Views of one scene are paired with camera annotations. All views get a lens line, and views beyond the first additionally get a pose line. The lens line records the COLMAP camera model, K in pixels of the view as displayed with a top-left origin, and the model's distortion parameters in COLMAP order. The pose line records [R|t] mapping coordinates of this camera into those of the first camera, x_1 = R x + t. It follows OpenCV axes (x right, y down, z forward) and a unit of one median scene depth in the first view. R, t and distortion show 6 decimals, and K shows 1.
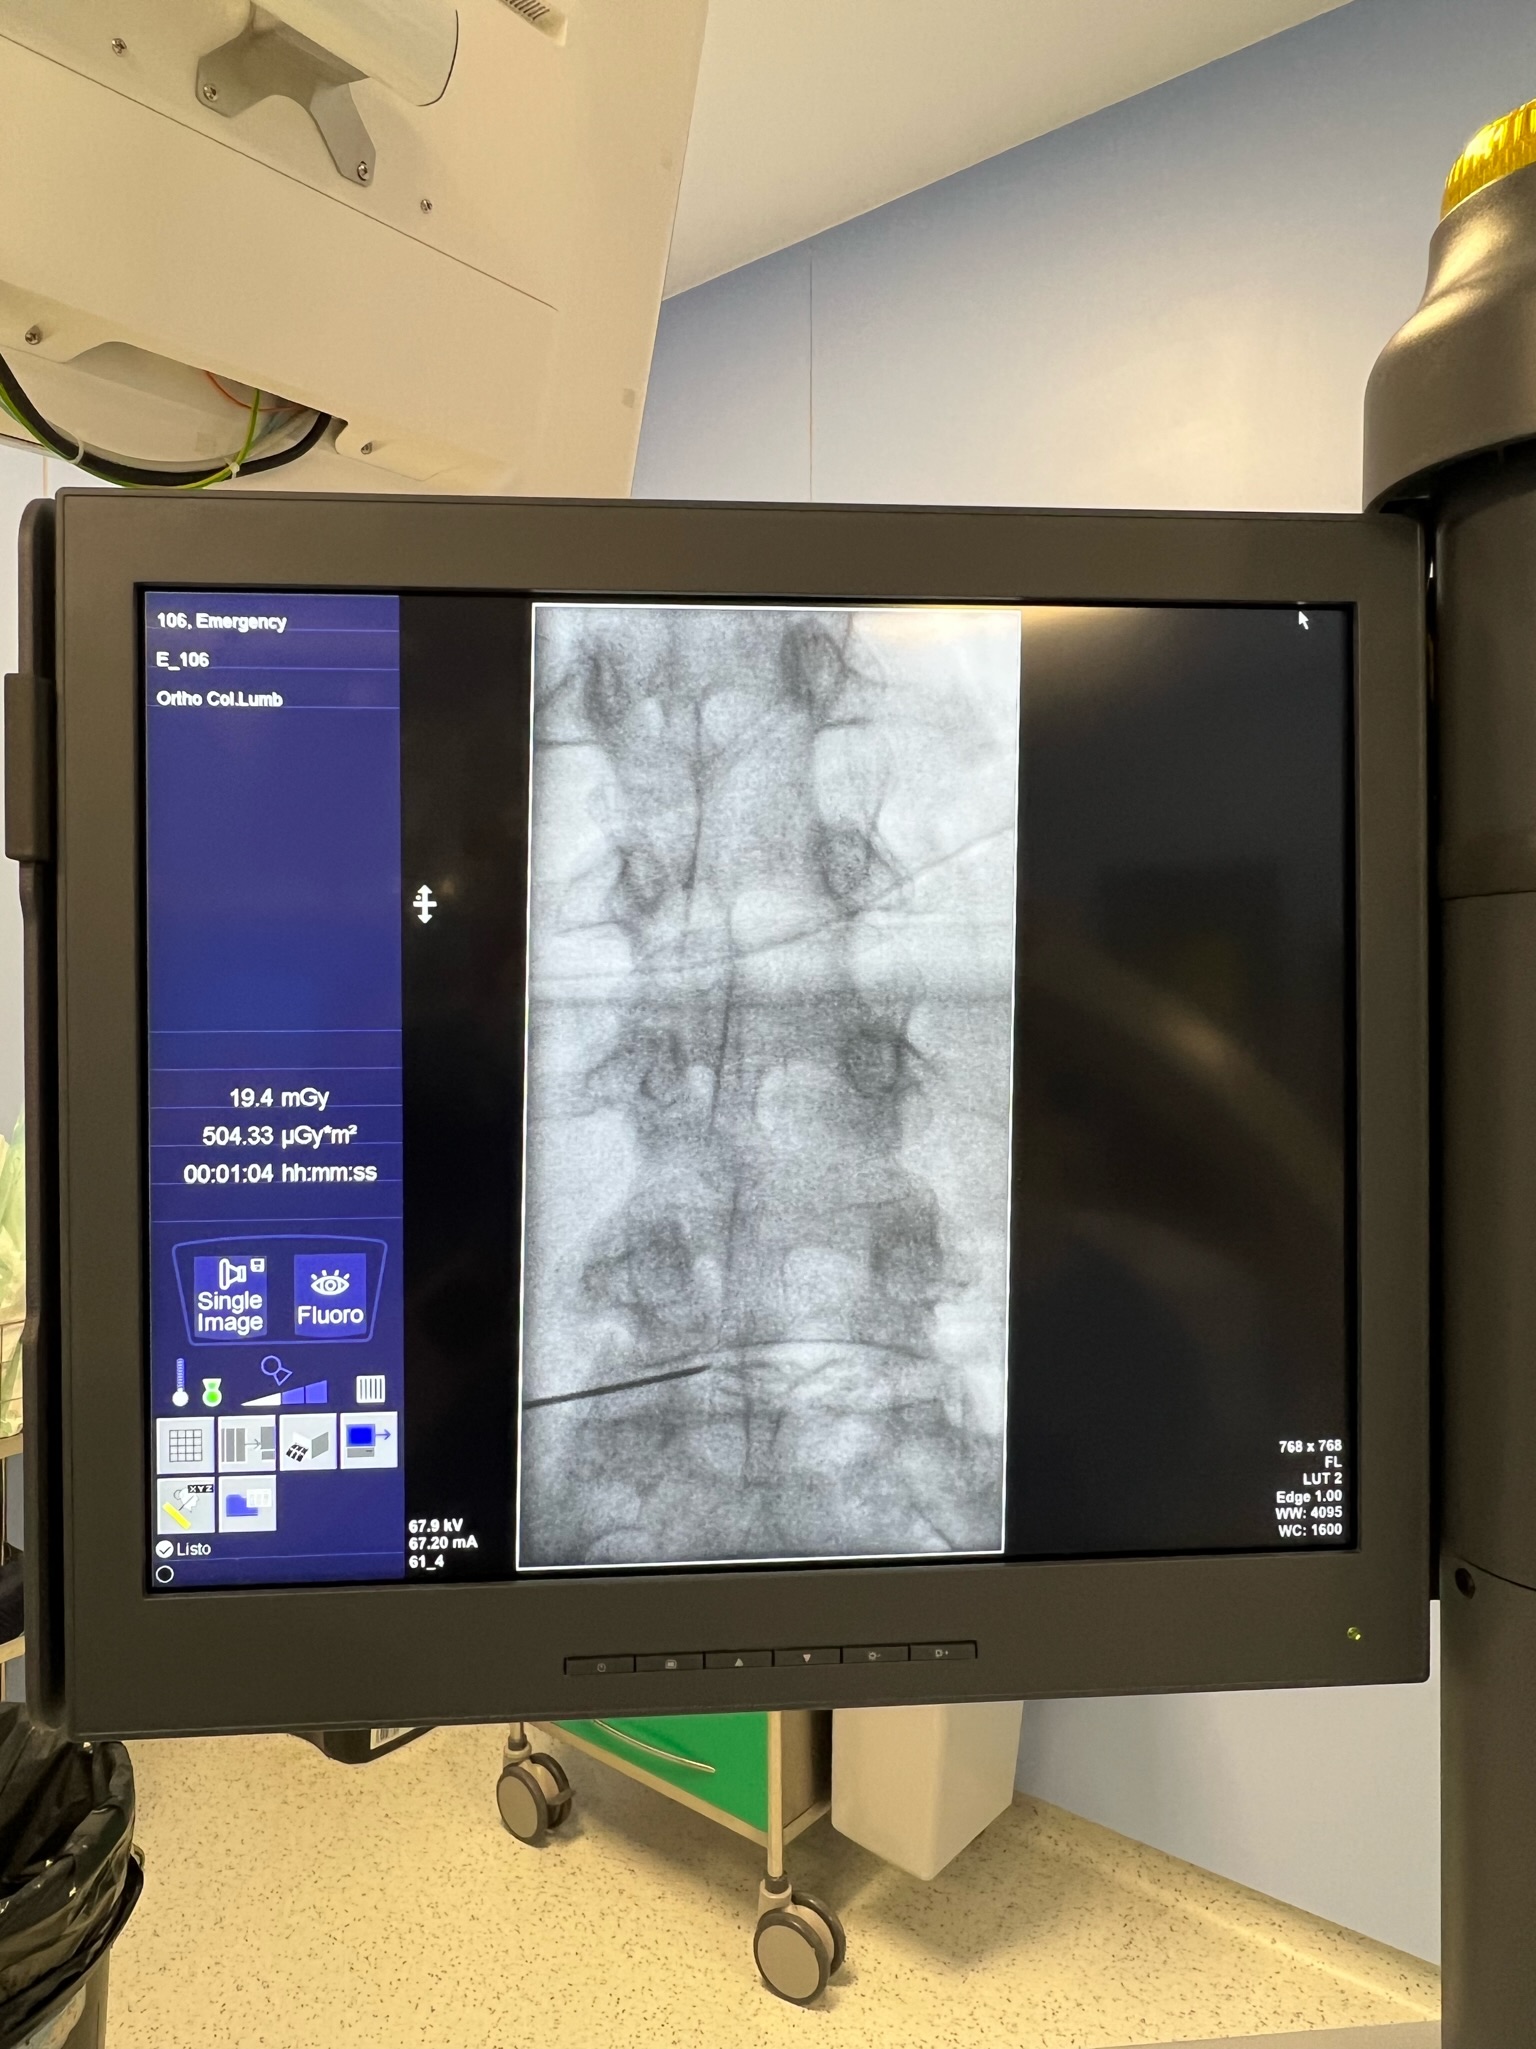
lens RADIAL K [[1295.8, 0, 762.1], [0, 1295.8, 1019.3], [0, 0, 1]] dist [-0.006779, -0.000132]
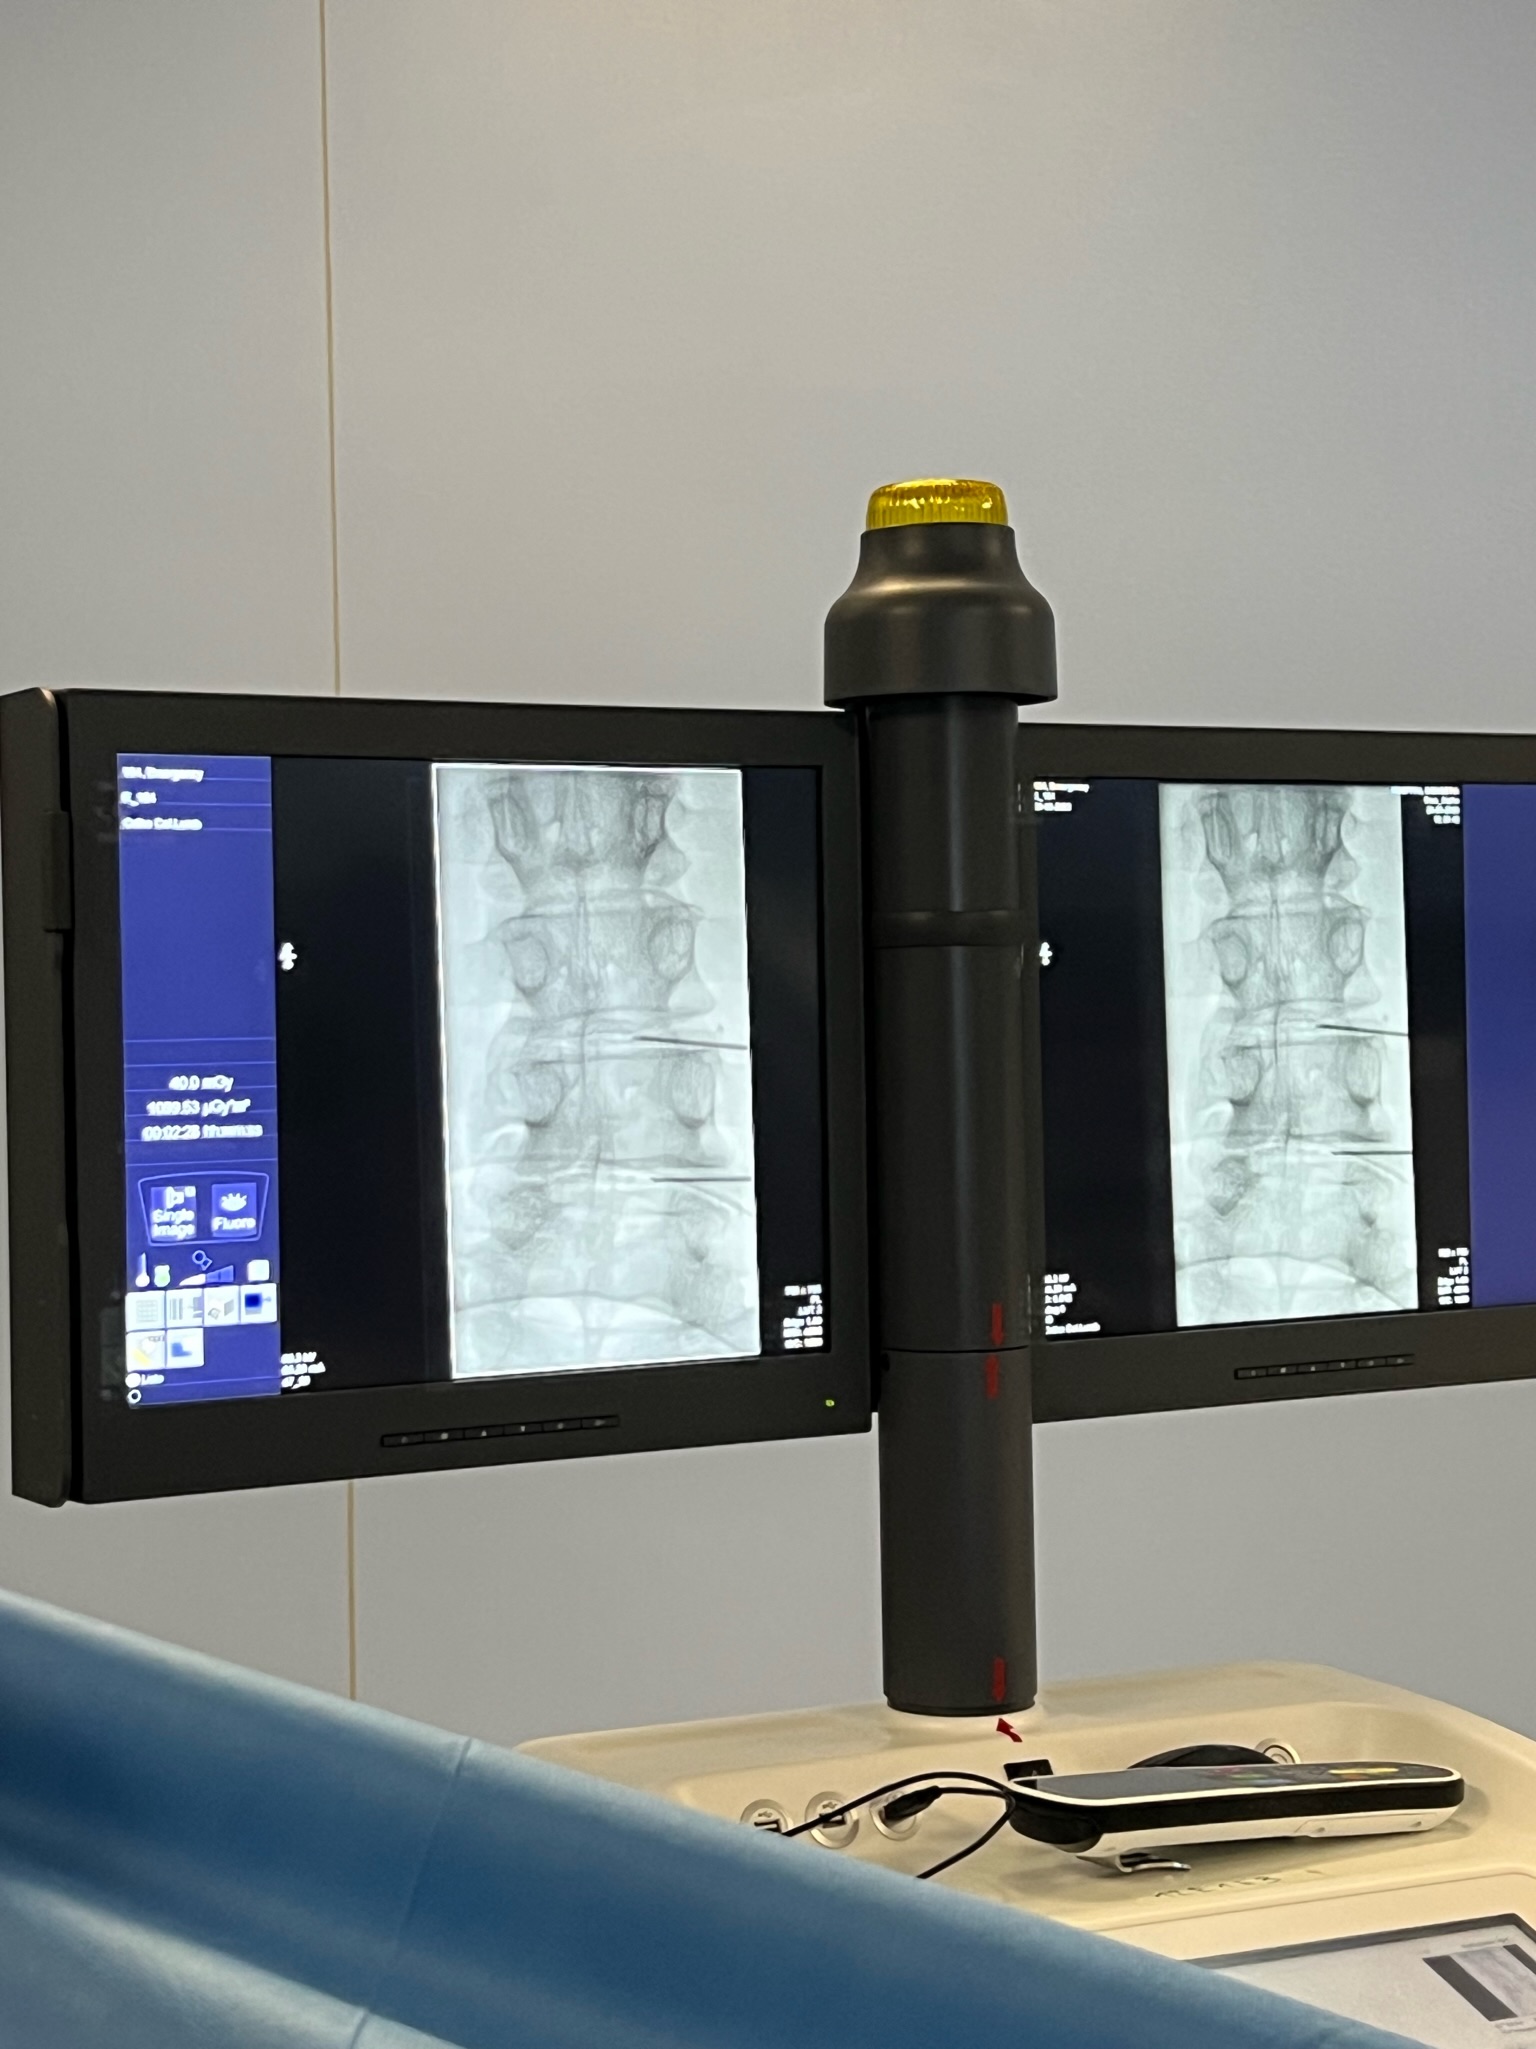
lens RADIAL K [[3596.8, 0, 767.4], [0, 3596.8, 1024.2], [0, 0, 1]] dist [0.018683, 0.000000]
pose [[0.901447, -0.011681, 0.432732, -1.615920], [0.013268, 0.999912, -0.000648, 0.002701], [-0.432687, 0.006325, 0.901522, -3.147364]]
